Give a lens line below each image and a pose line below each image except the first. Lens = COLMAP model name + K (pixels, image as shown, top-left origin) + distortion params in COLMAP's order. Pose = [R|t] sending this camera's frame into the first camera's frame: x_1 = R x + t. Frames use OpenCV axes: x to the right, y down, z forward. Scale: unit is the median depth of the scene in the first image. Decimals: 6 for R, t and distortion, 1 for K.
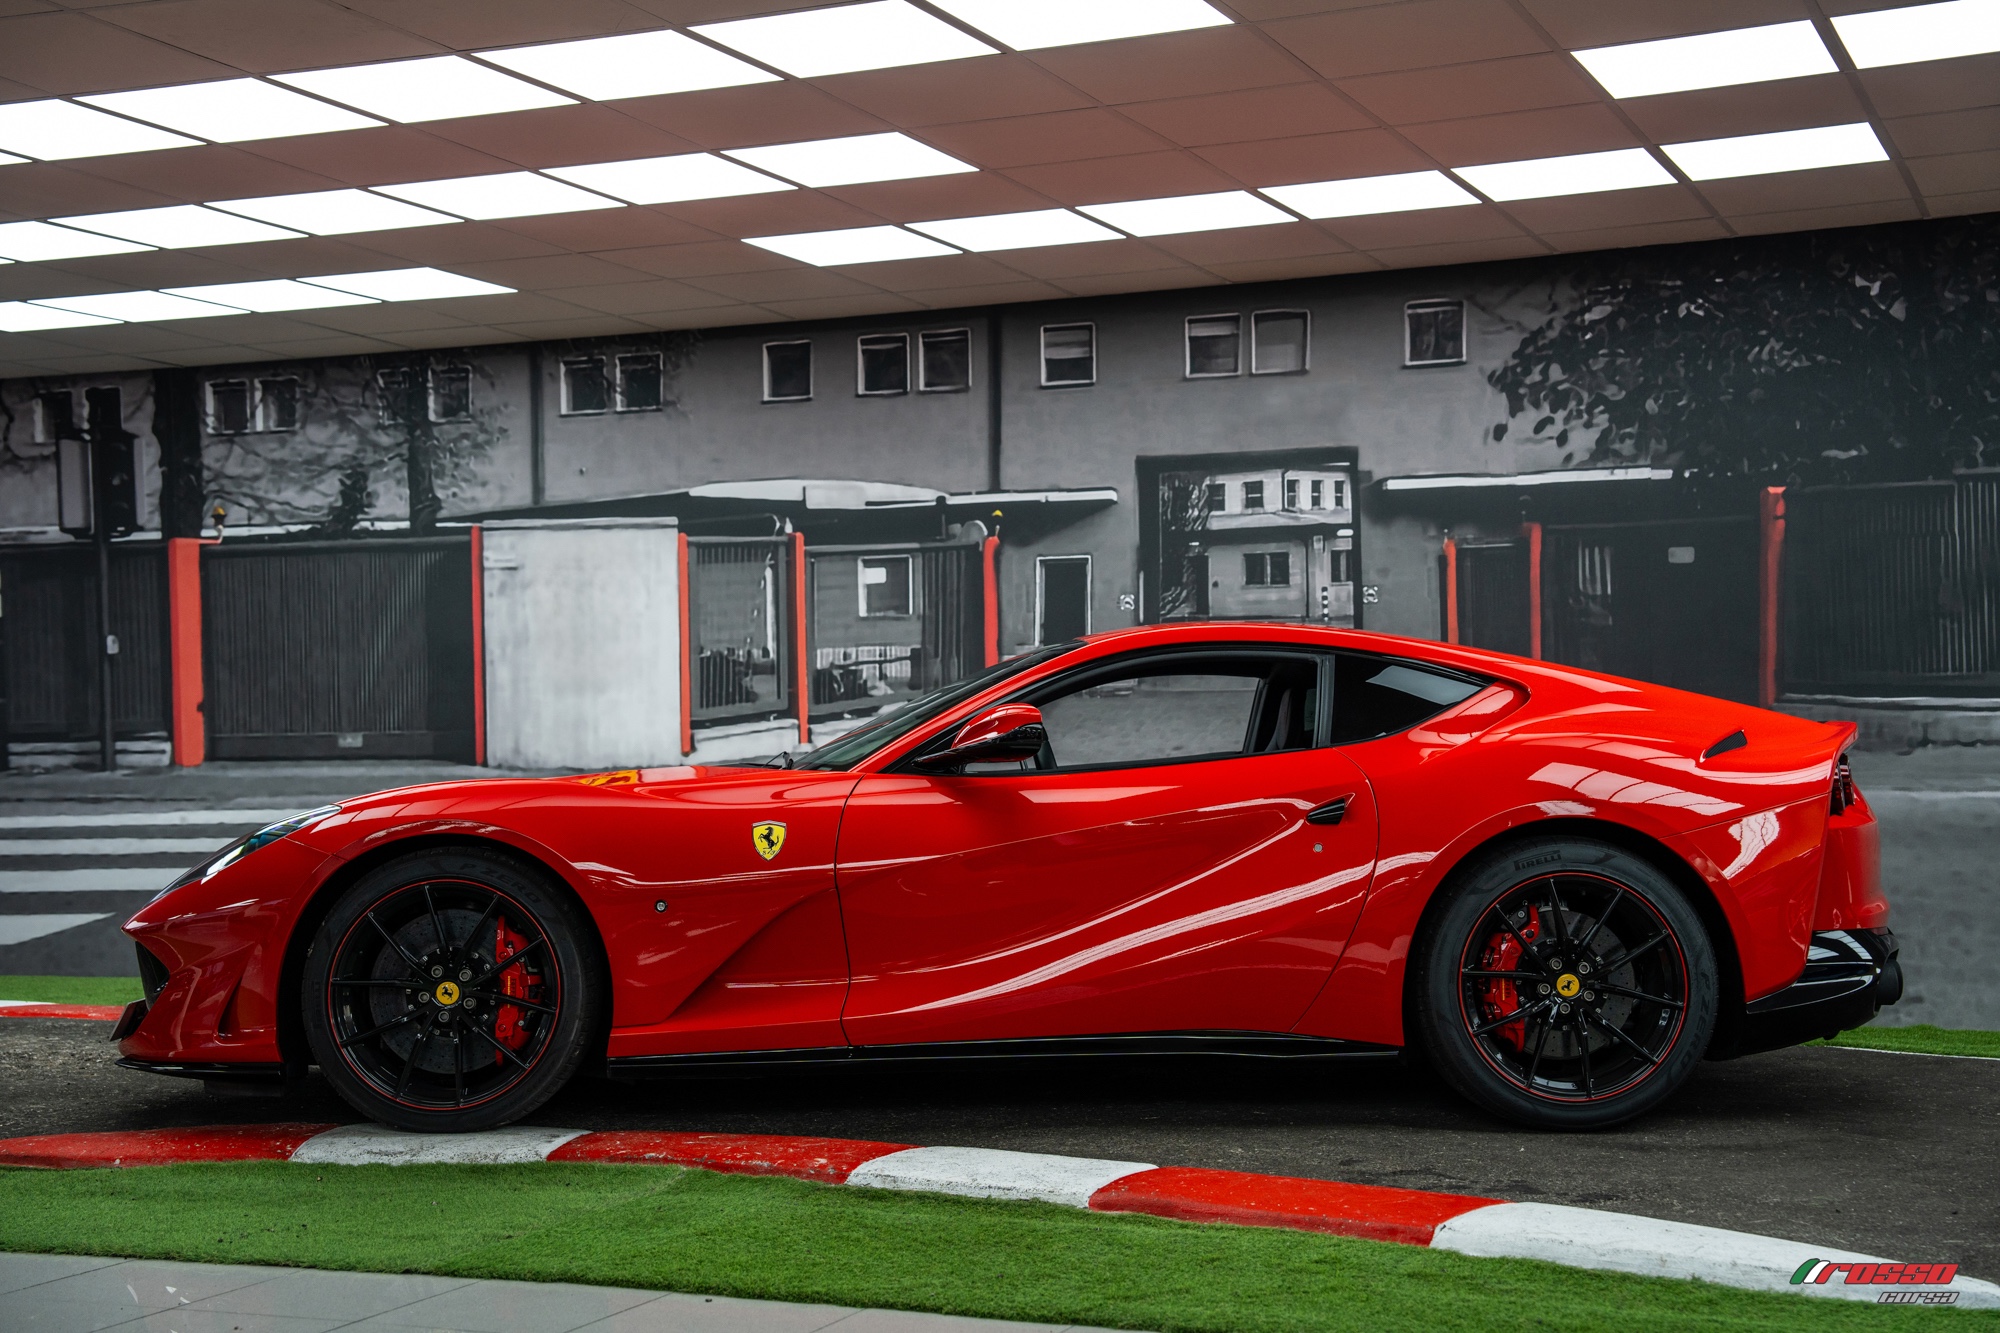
lens RADIAL K [[2726.7, 0, 1003.5], [0, 2726.7, 654.7], [0, 0, 1]] dist [0.154539, 0.000000]
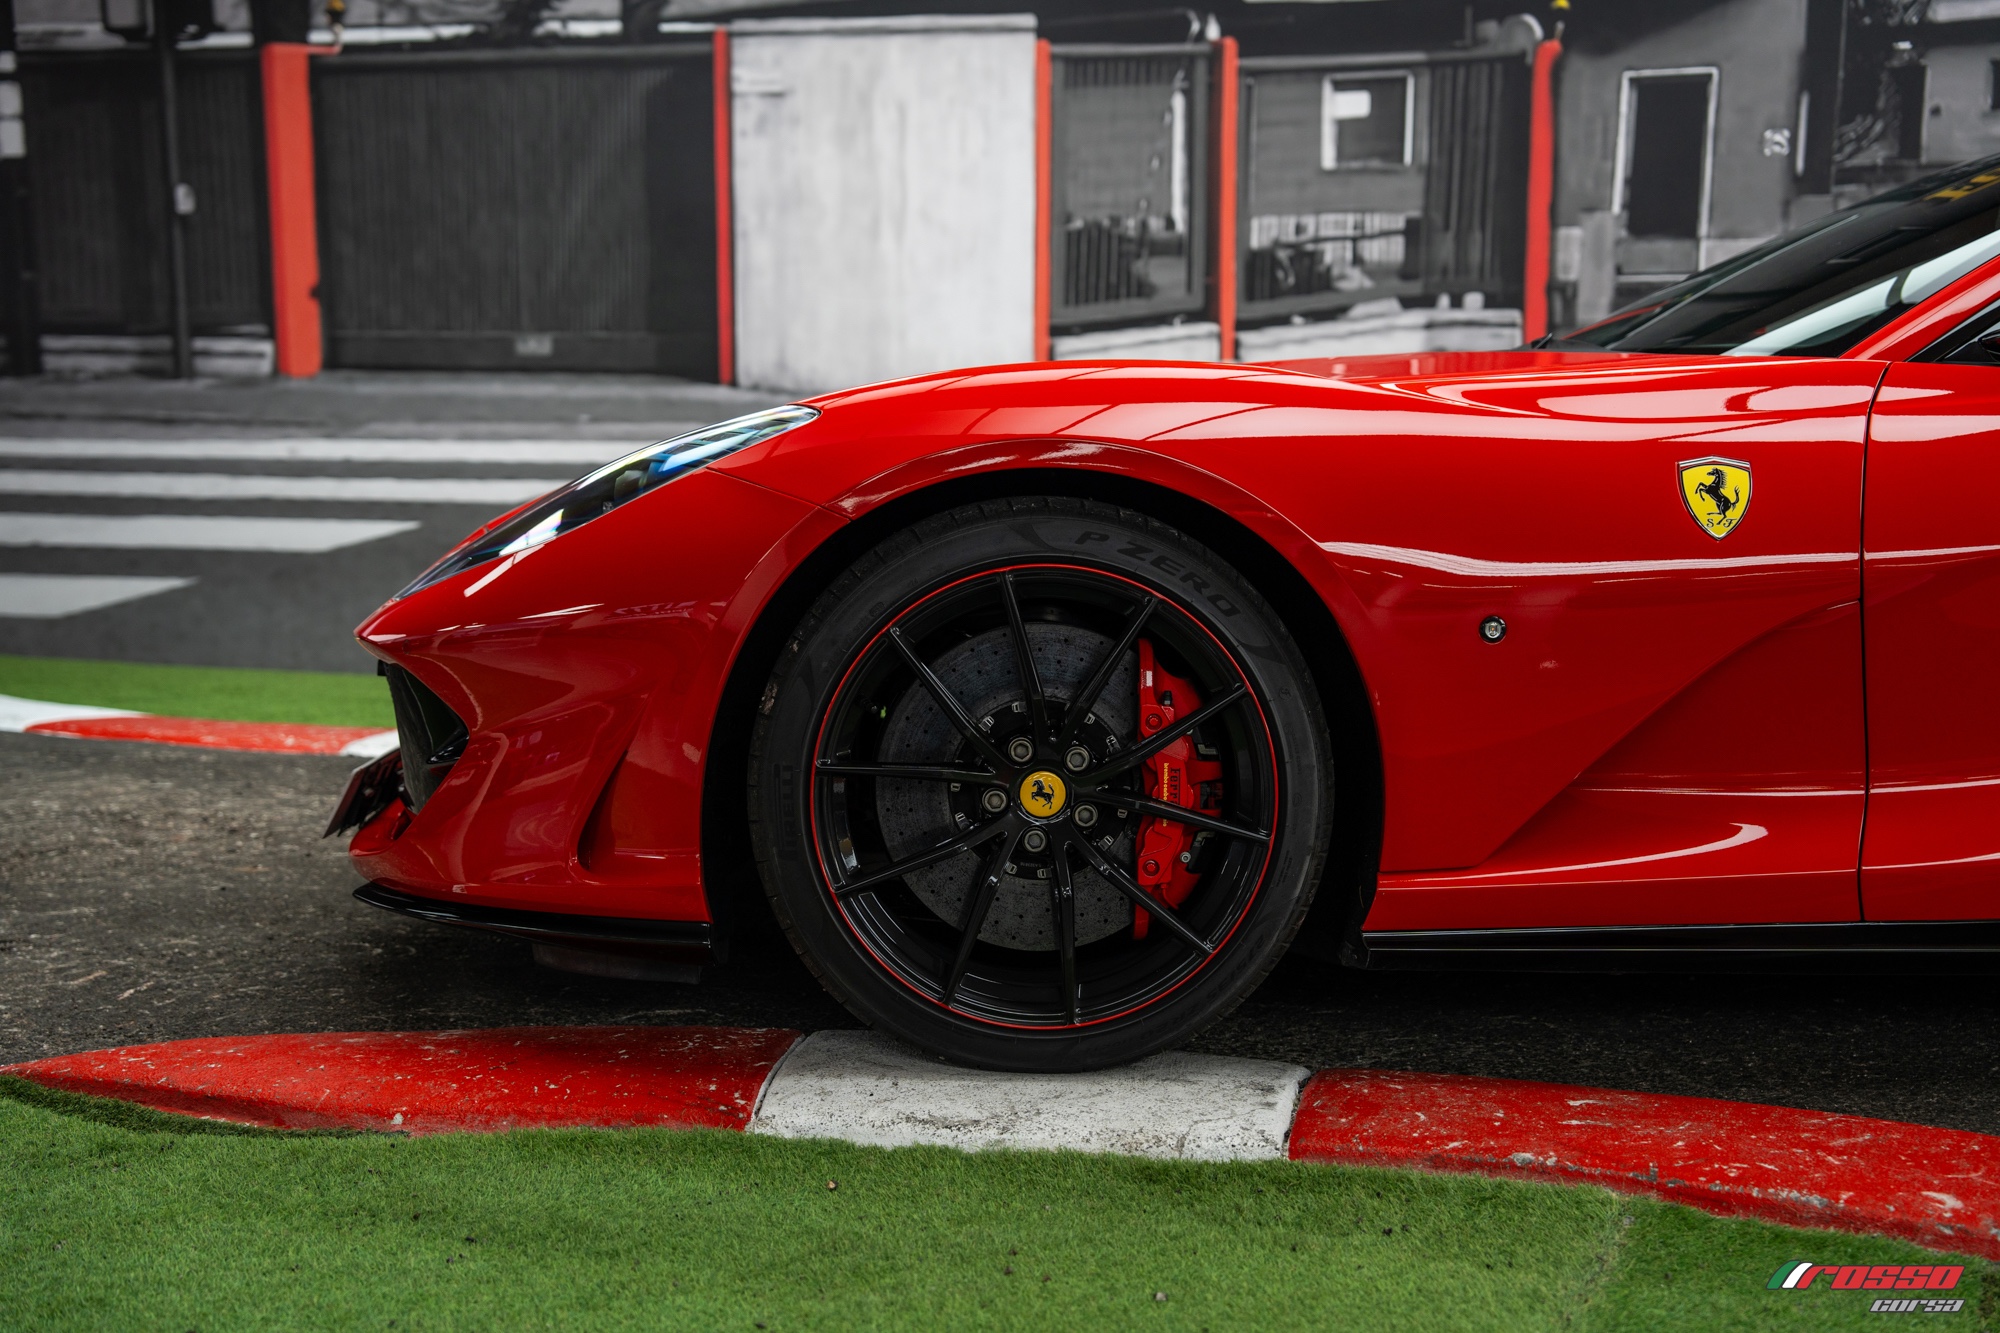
lens RADIAL K [[2726.7, 0, 1006.2], [0, 2726.7, 671.9], [0, 0, 1]] dist [0.154539, 0.000000]
pose [[0.999727, 0.021668, 0.008744, -0.150792], [-0.022596, 0.991791, 0.125859, 0.028499], [-0.005945, -0.126022, 0.992010, 0.367087]]
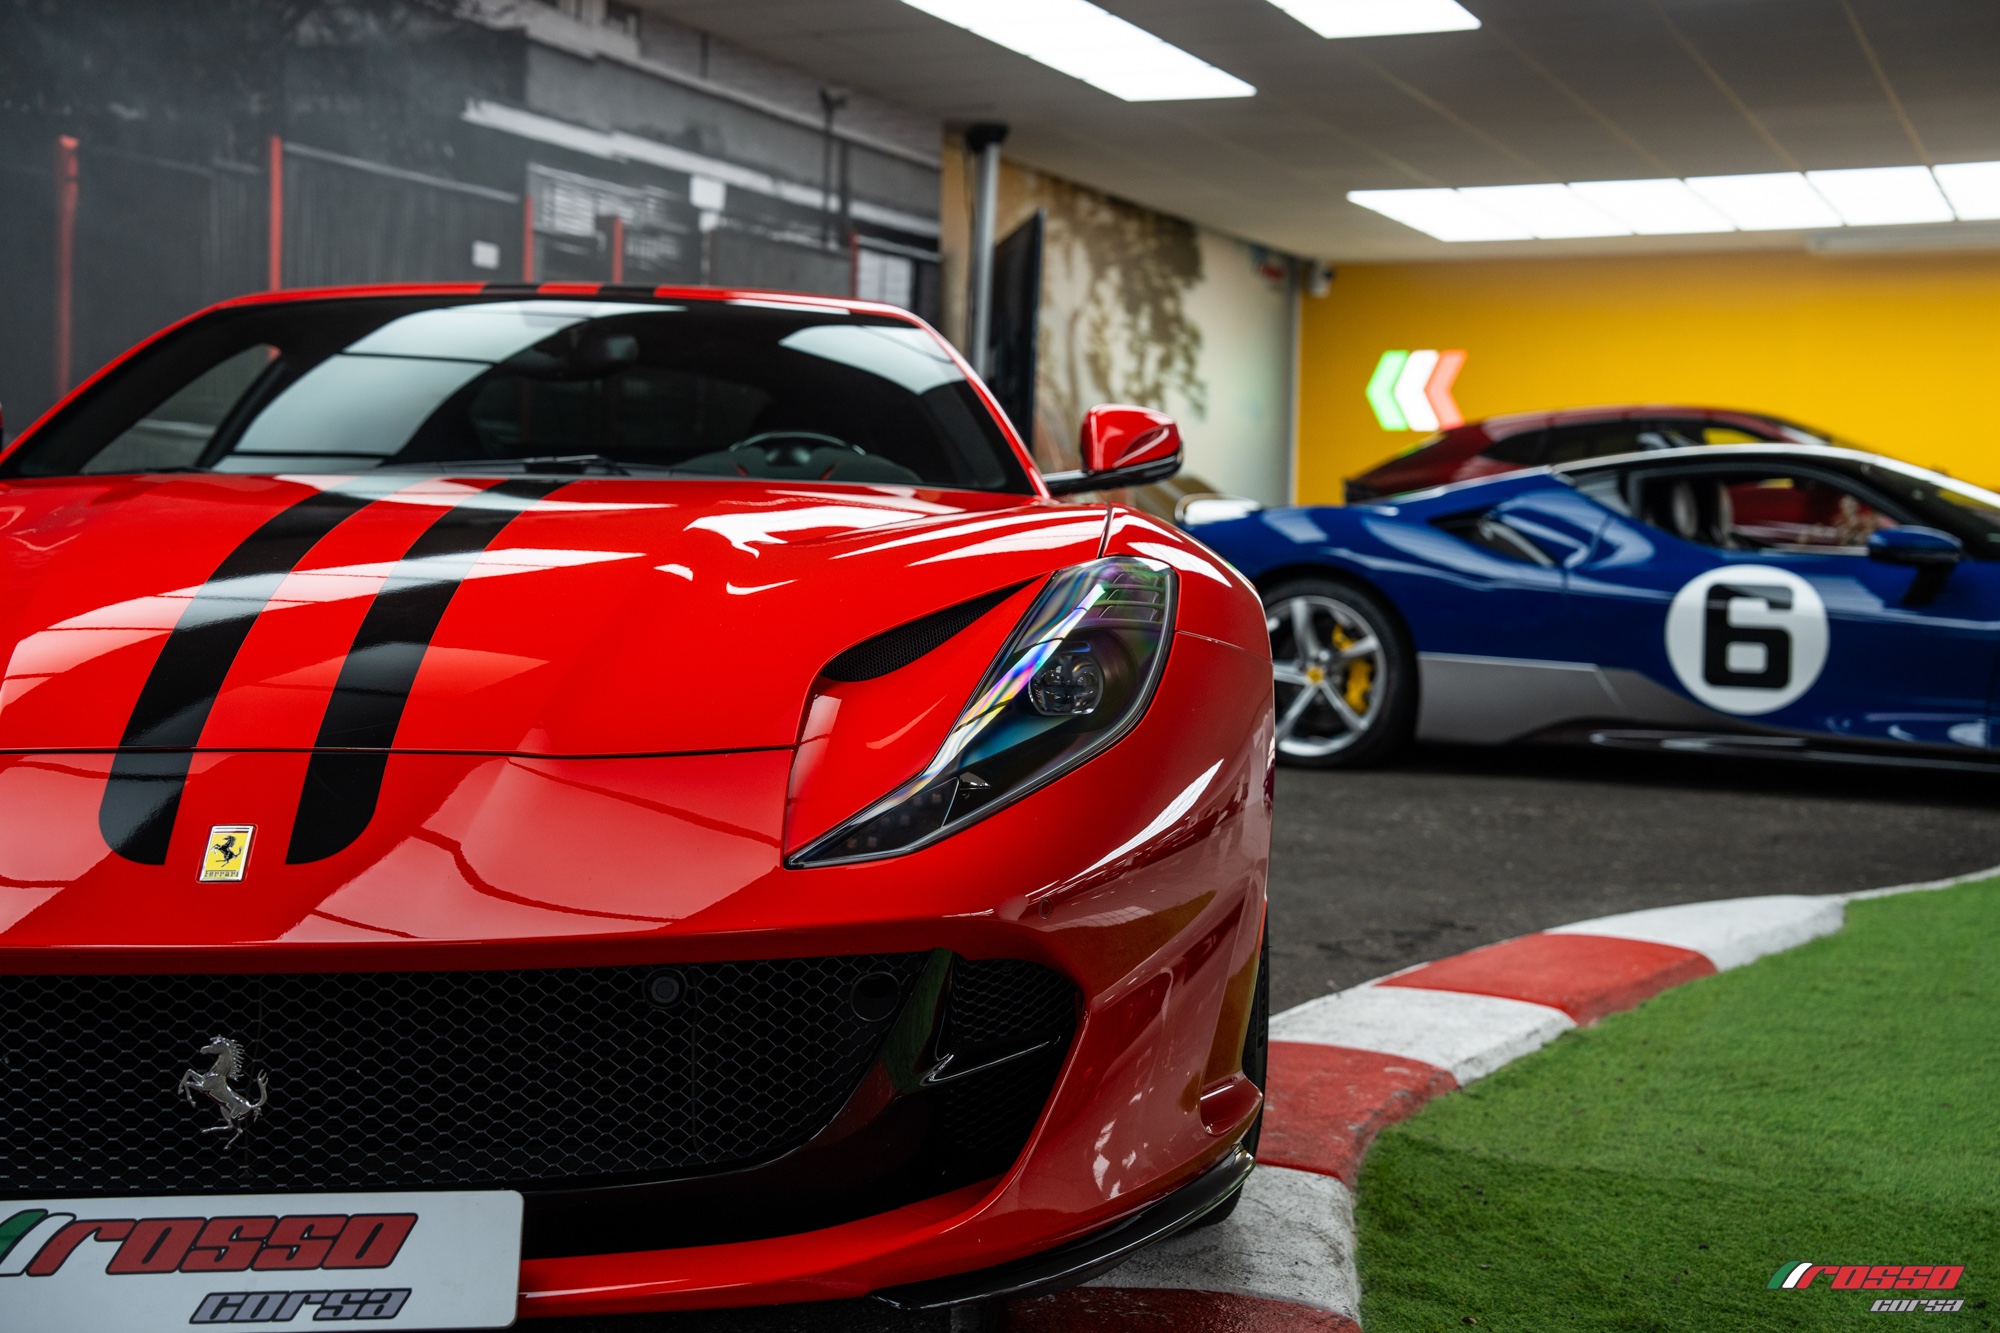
lens RADIAL K [[2656.8, 0, 997.2], [0, 2656.8, 661.1], [0, 0, 1]] dist [0.161306, 0.000000]
pose [[-0.031155, -0.042726, 0.998601, -0.483245], [-0.048709, 0.997964, 0.041179, 0.039911], [-0.998327, -0.047358, -0.033173, 0.749764]]
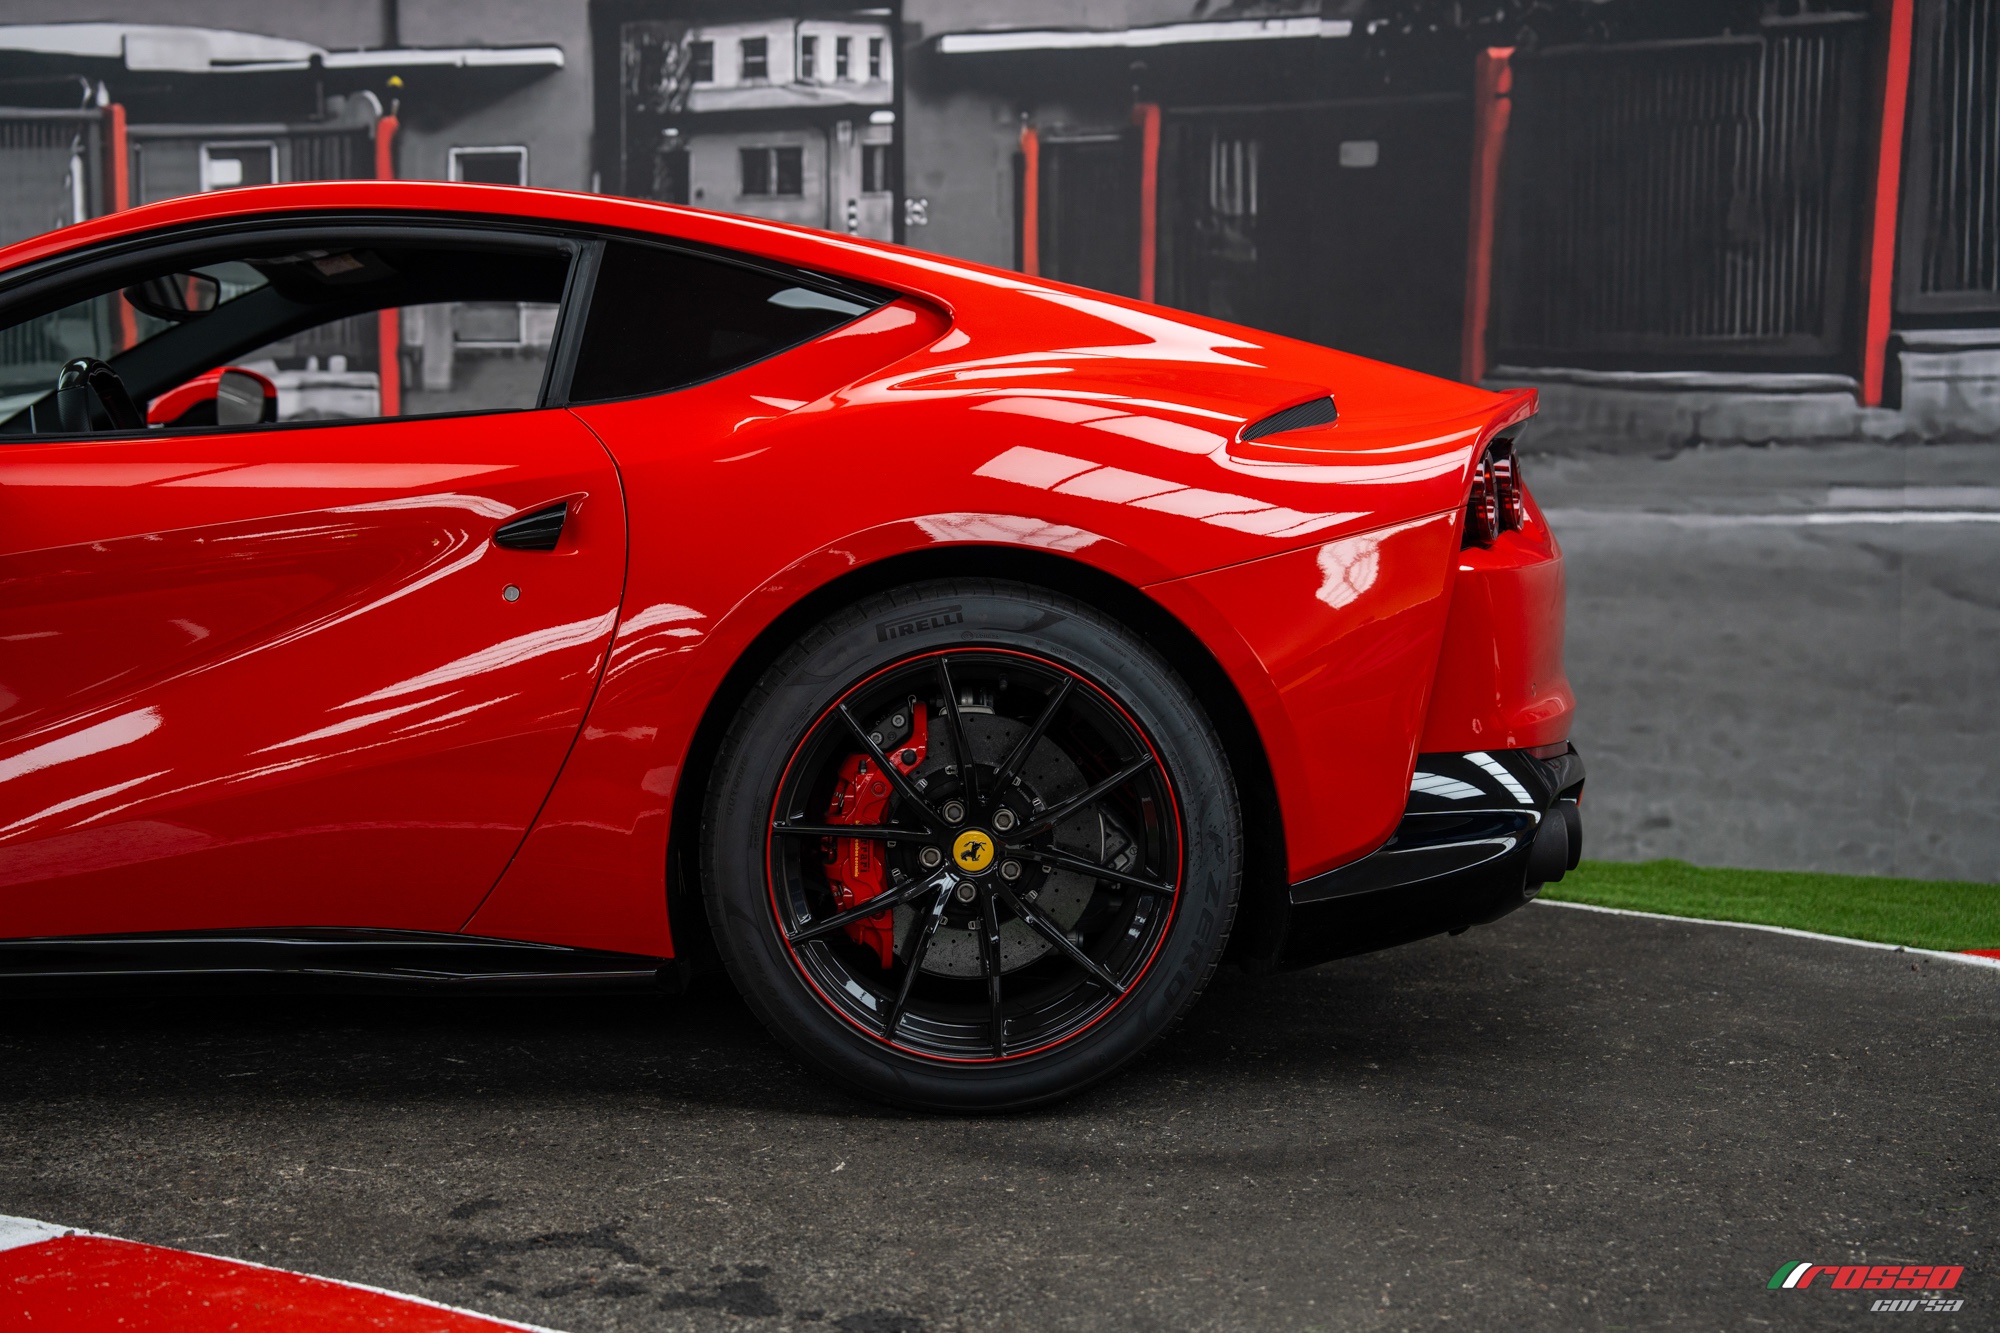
lens RADIAL K [[2736.2, 0, 993.0], [0, 2736.2, 660.9], [0, 0, 1]] dist [0.161359, 0.000000]
pose [[0.998956, 0.017711, 0.042103, 0.132263], [-0.021940, 0.994523, 0.102193, 0.019180], [-0.040062, -0.103011, 0.993873, 0.329774]]
